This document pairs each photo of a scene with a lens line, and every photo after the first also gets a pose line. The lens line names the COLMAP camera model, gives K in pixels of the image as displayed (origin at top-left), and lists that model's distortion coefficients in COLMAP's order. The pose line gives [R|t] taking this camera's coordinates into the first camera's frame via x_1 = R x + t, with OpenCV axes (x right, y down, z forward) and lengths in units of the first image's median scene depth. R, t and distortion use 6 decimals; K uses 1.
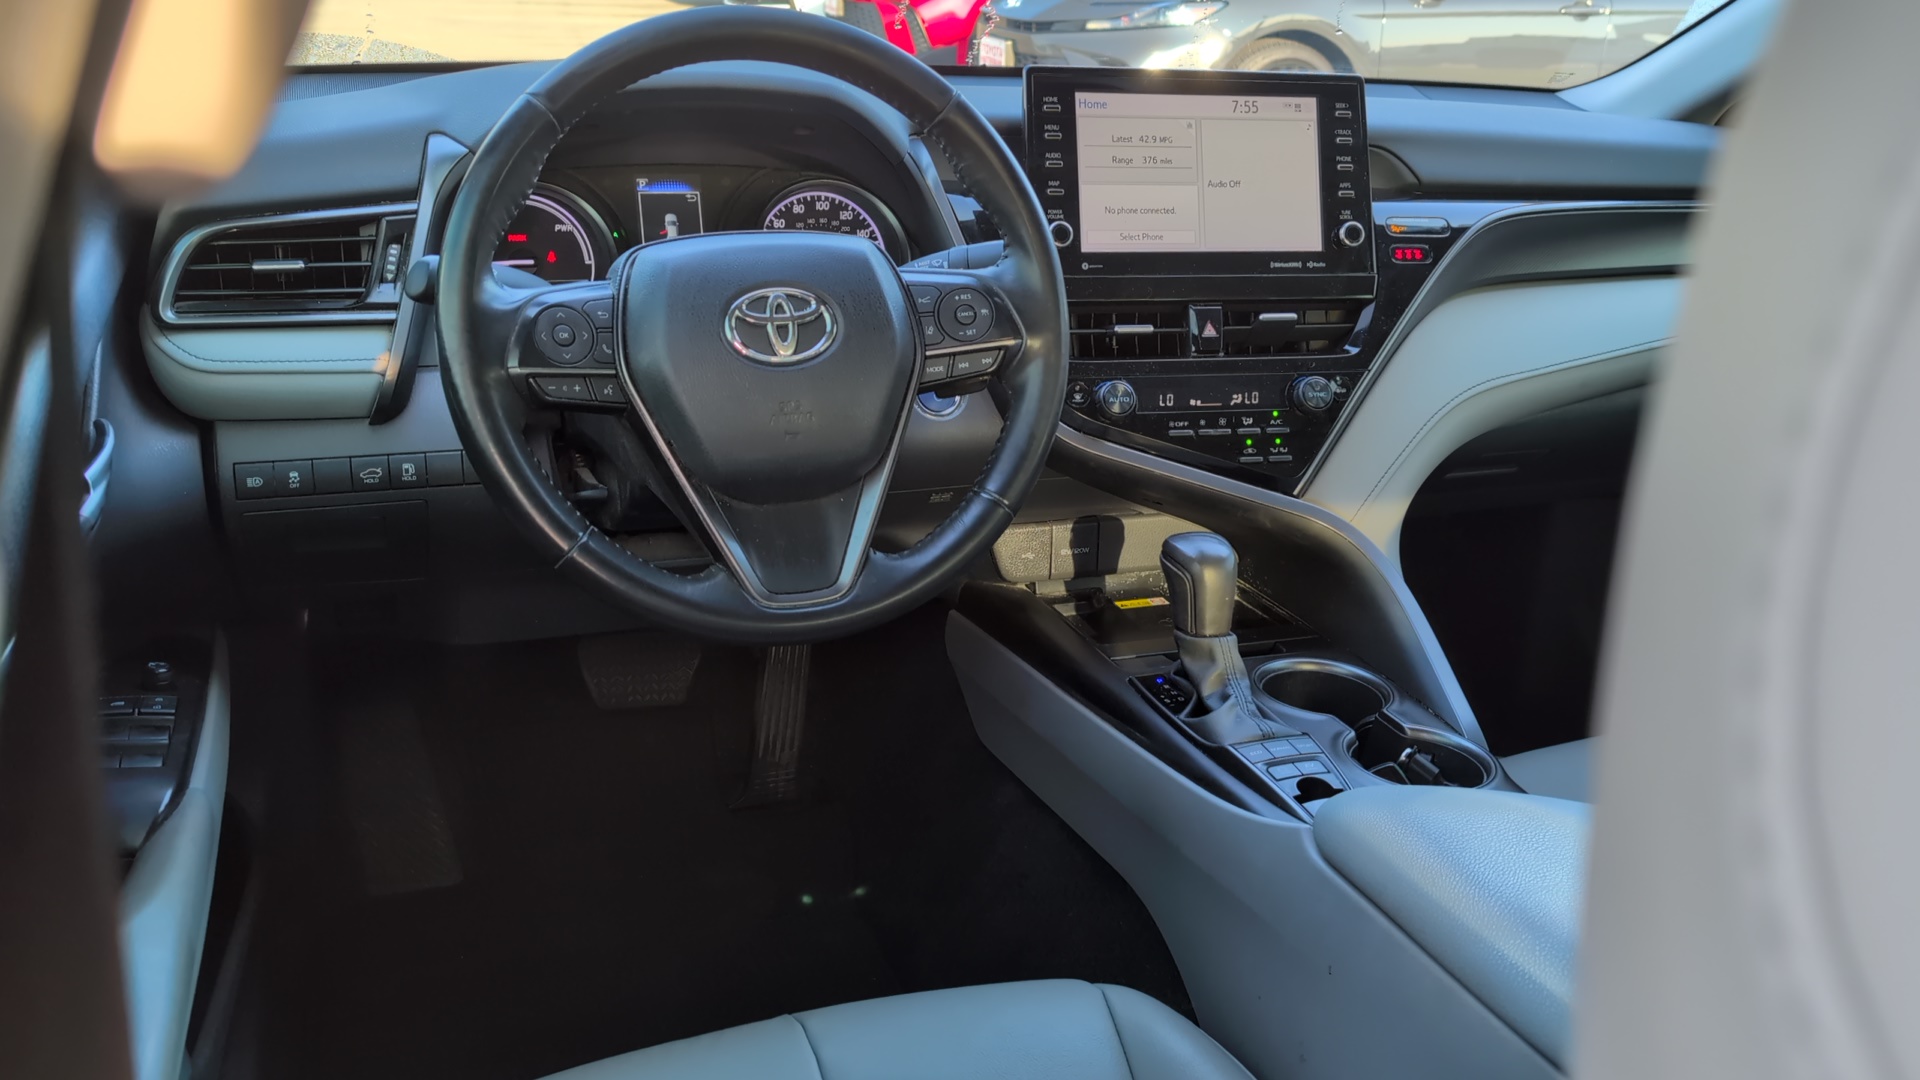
lens RADIAL K [[1549.2, 0, 976.2], [0, 1549.2, 541.6], [0, 0, 1]] dist [0.001070, -0.030494]
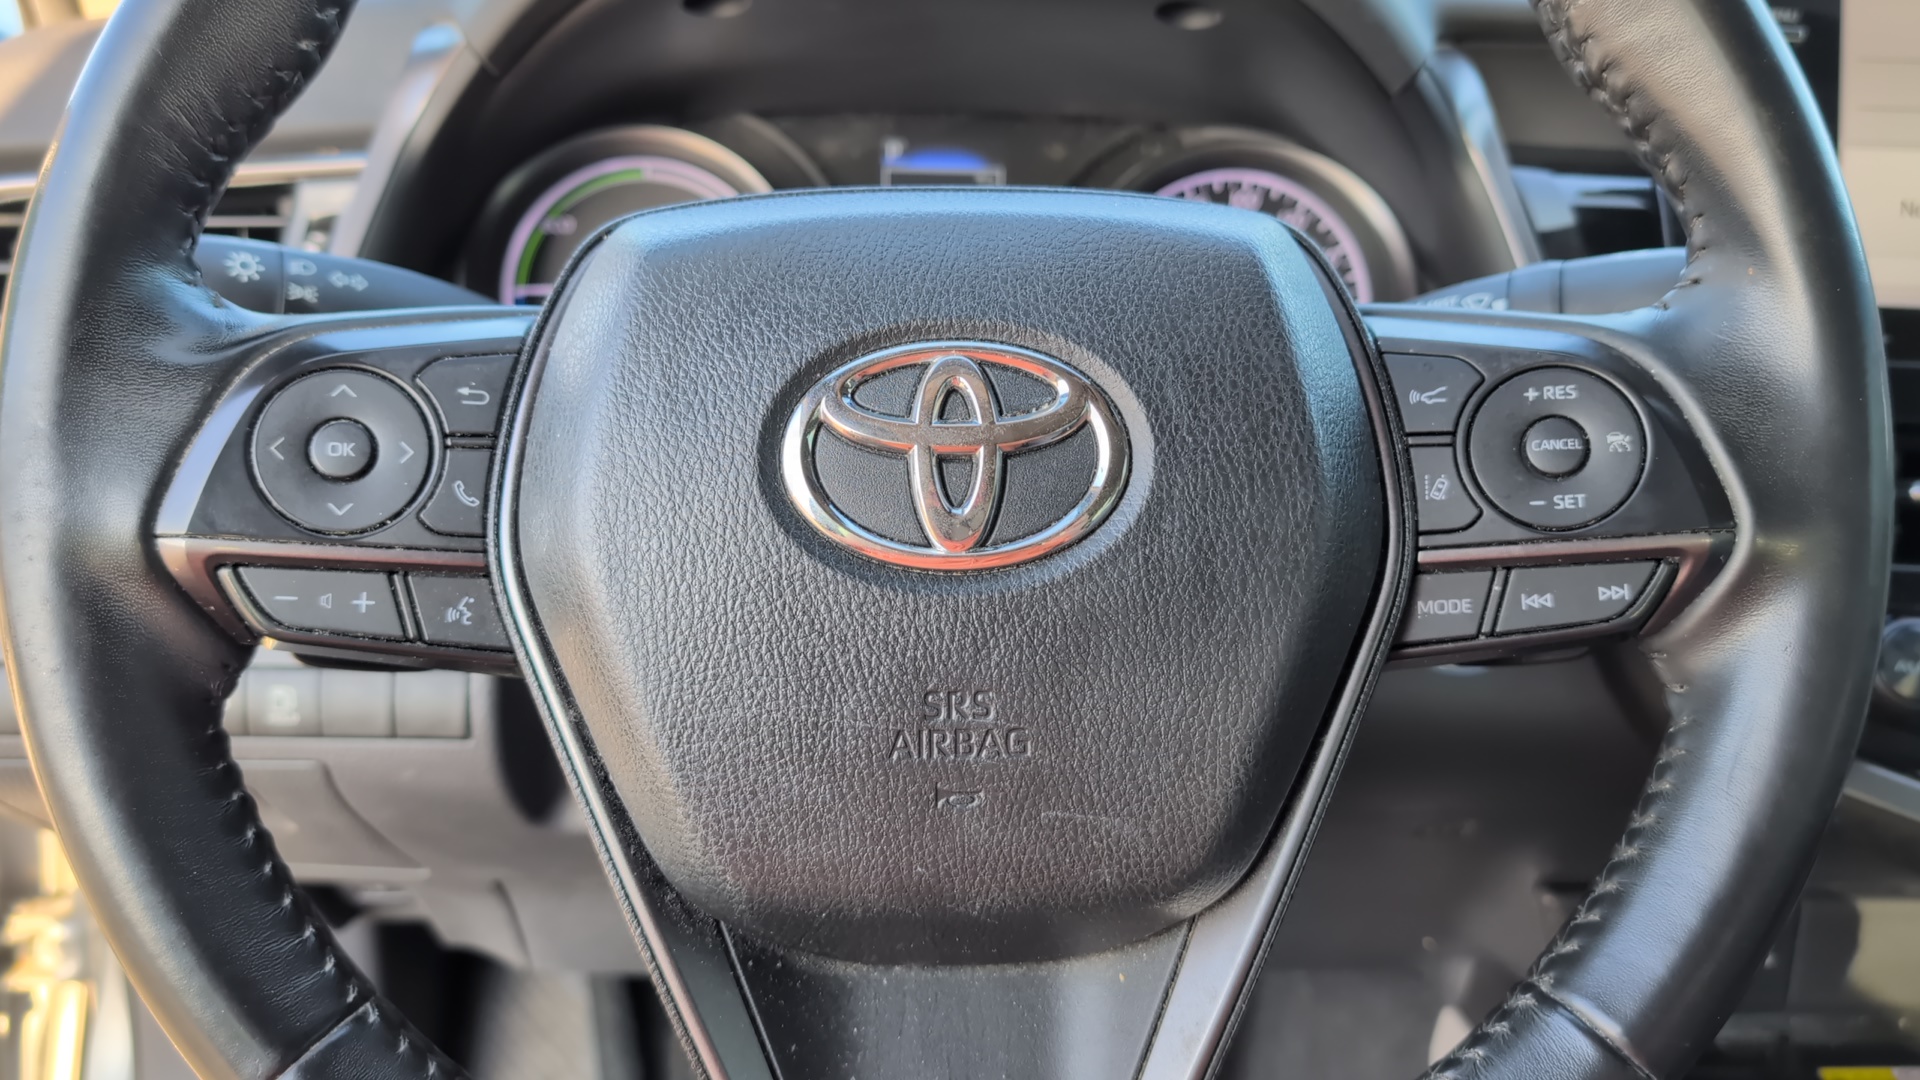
lens RADIAL K [[1549.2, 0, 966.6], [0, 1549.2, 549.5], [0, 0, 1]] dist [0.001070, -0.030494]
pose [[0.941938, 0.077327, -0.326762, -0.015519], [-0.094341, 0.994870, -0.036520, -0.101983], [0.322261, 0.065226, 0.944401, 0.656582]]
